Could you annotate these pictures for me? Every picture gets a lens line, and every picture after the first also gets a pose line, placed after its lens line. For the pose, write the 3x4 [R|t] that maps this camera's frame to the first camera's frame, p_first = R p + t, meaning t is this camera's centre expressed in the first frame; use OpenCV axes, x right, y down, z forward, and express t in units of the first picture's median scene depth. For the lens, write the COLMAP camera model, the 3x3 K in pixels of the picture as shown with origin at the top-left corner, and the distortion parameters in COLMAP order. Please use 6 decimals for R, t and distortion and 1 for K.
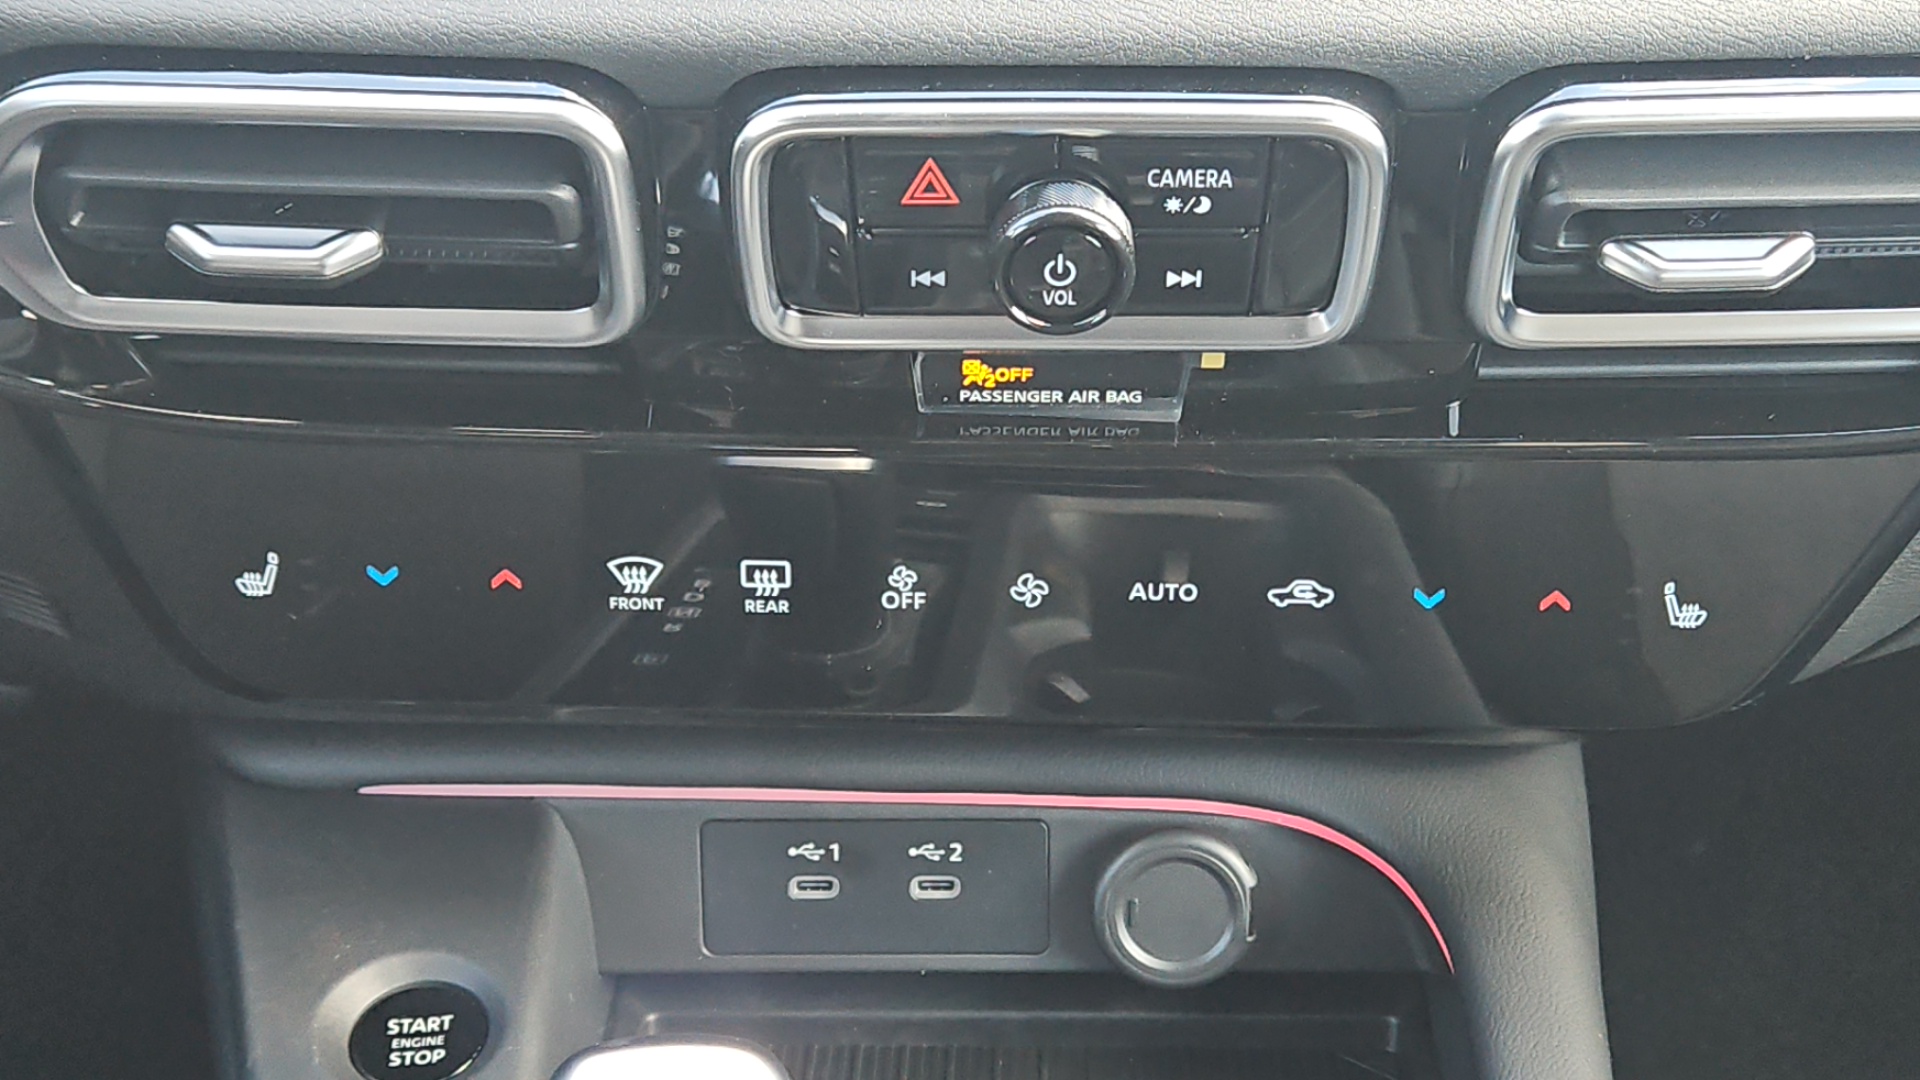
lens RADIAL K [[2840.4, 0, 960.0], [0, 2840.4, 540.0], [0, 0, 1]] dist [0.037053, -0.000785]
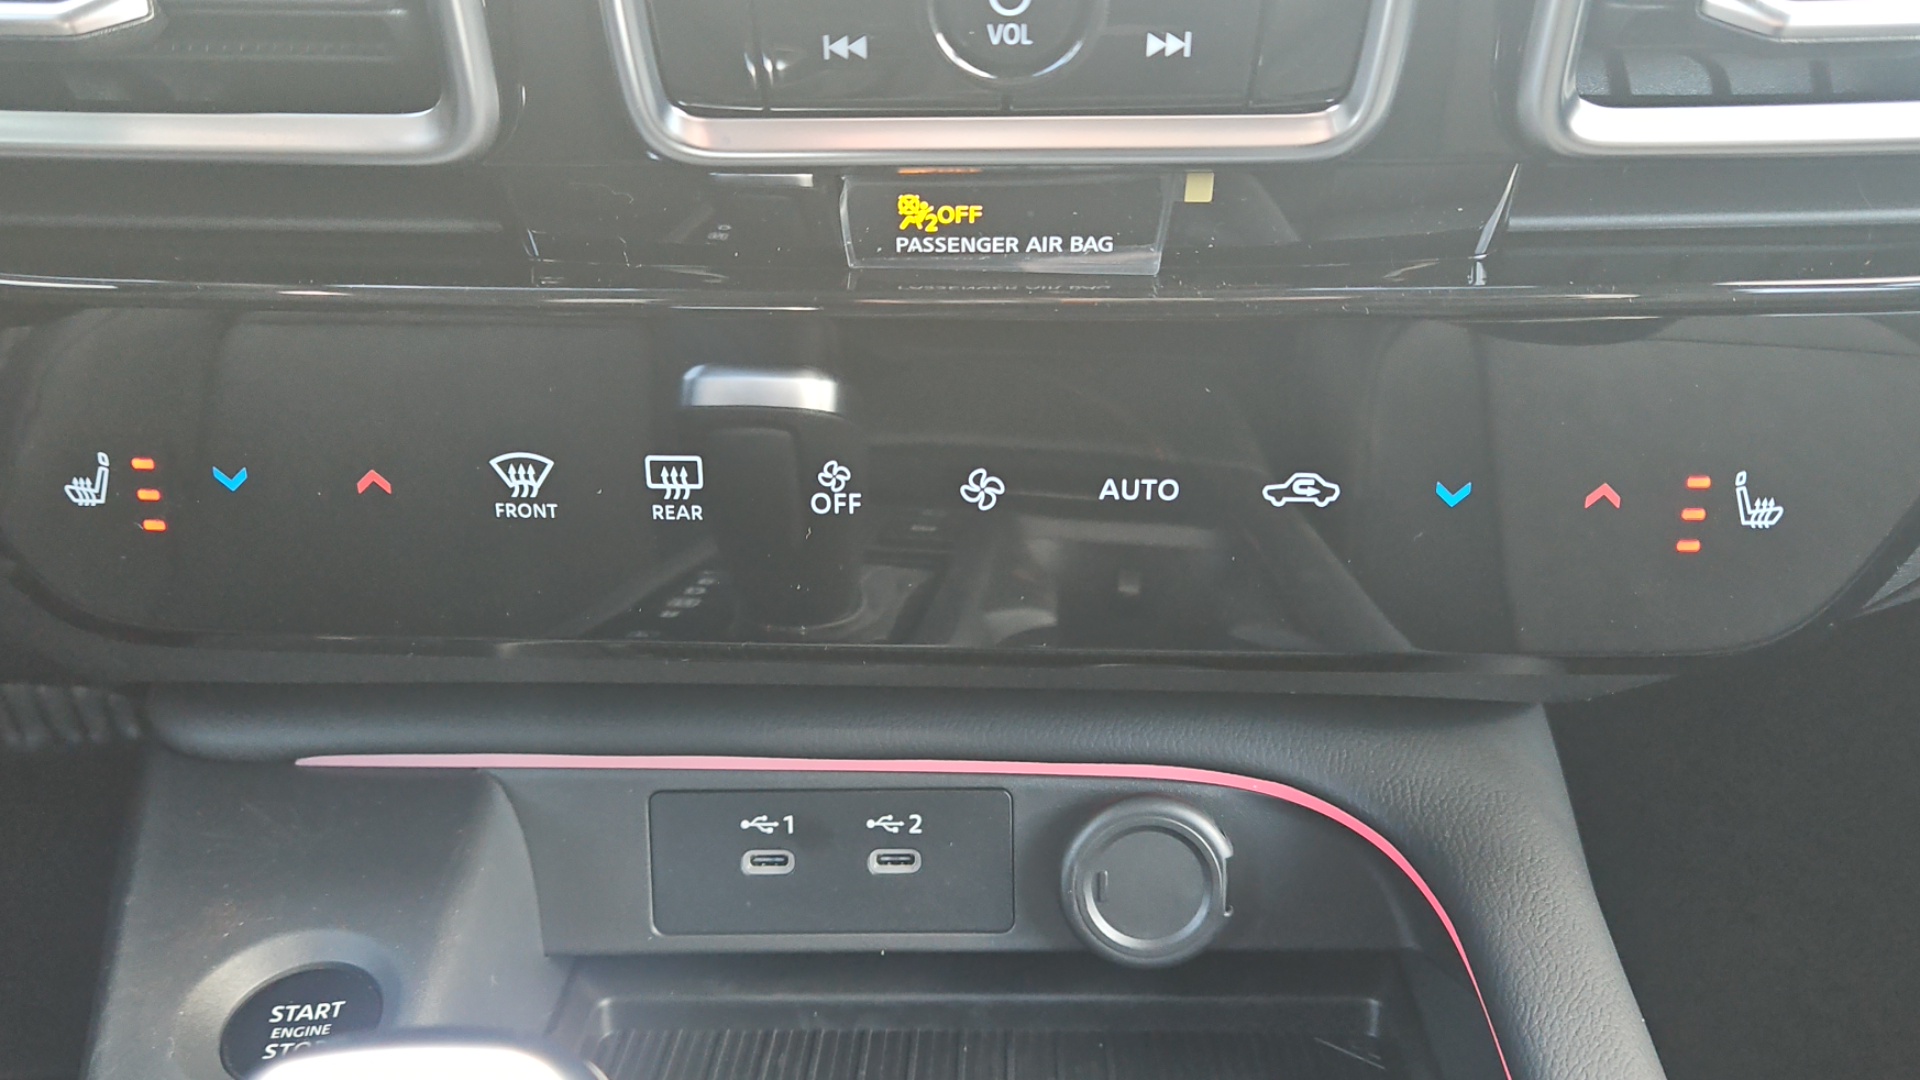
lens RADIAL K [[1698.8, 0, 960.0], [0, 1698.8, 540.0], [0, 0, 1]] dist [0.049681, -0.094080]
pose [[0.999957, -0.005385, -0.007536, 0.021370], [0.004622, 0.995183, -0.097928, 0.082578], [0.008027, 0.097889, 0.995165, 0.489797]]
